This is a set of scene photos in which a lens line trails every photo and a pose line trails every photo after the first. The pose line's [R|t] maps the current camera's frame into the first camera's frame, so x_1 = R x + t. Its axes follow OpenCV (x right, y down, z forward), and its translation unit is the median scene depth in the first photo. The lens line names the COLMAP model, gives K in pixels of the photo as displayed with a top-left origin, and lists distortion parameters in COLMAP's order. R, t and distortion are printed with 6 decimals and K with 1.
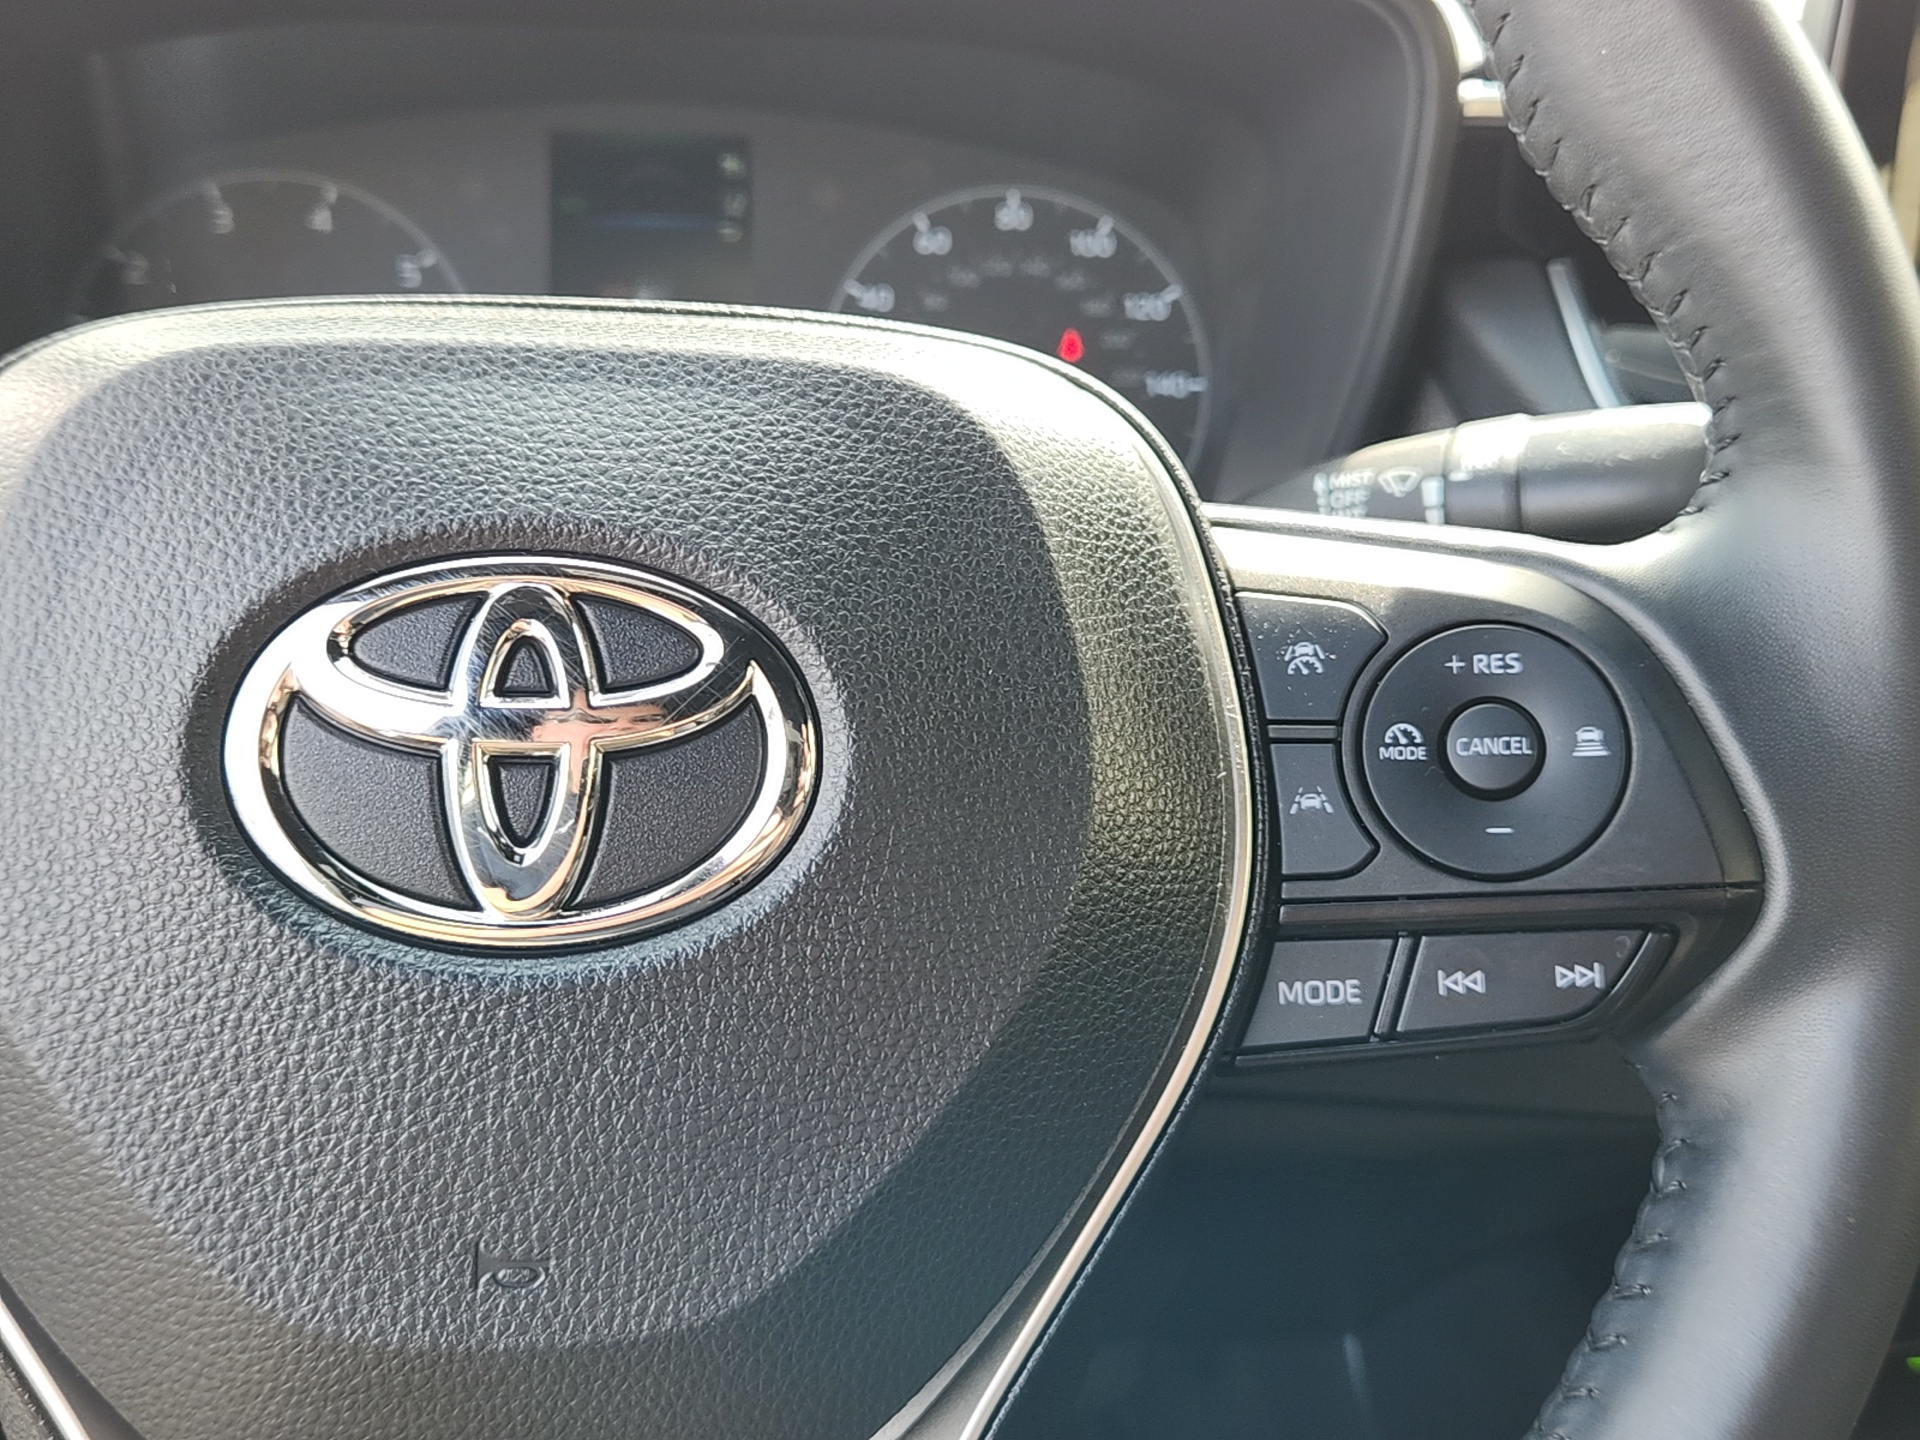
lens RADIAL K [[1871.2, 0, 989.6], [0, 1871.2, 685.0], [0, 0, 1]] dist [0.106747, -0.142033]
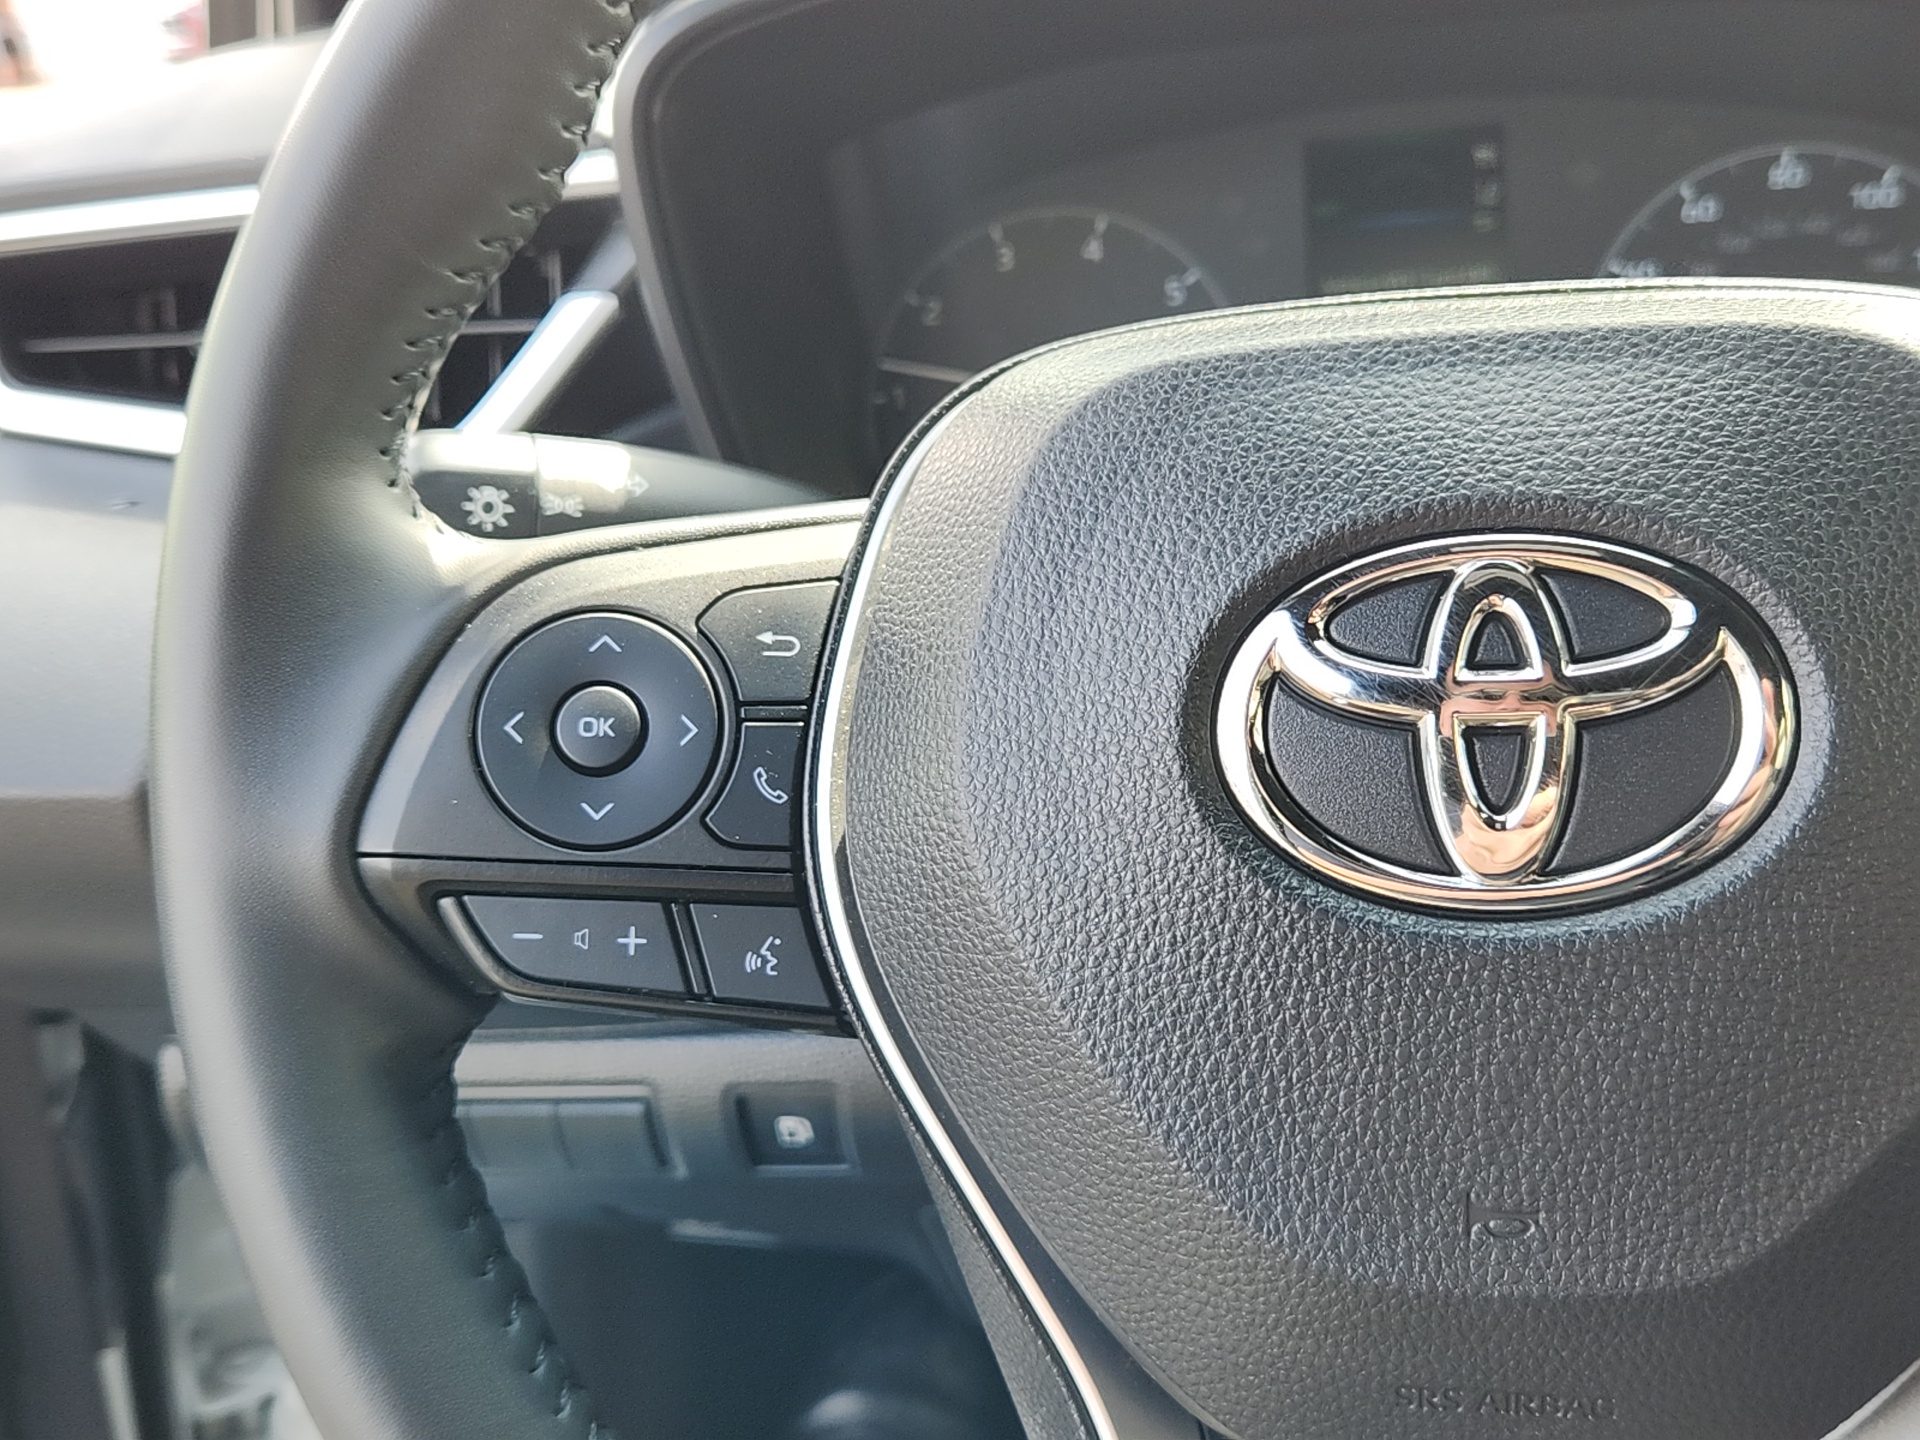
lens RADIAL K [[1889.0, 0, 960.0], [0, 1889.0, 720.0], [0, 0, 1]] dist [0.090567, -0.103743]
pose [[0.969807, -0.029187, -0.242121, -0.278209], [0.030479, 0.999534, 0.001589, 0.023098], [0.241962, -0.008921, 0.970245, -0.086097]]
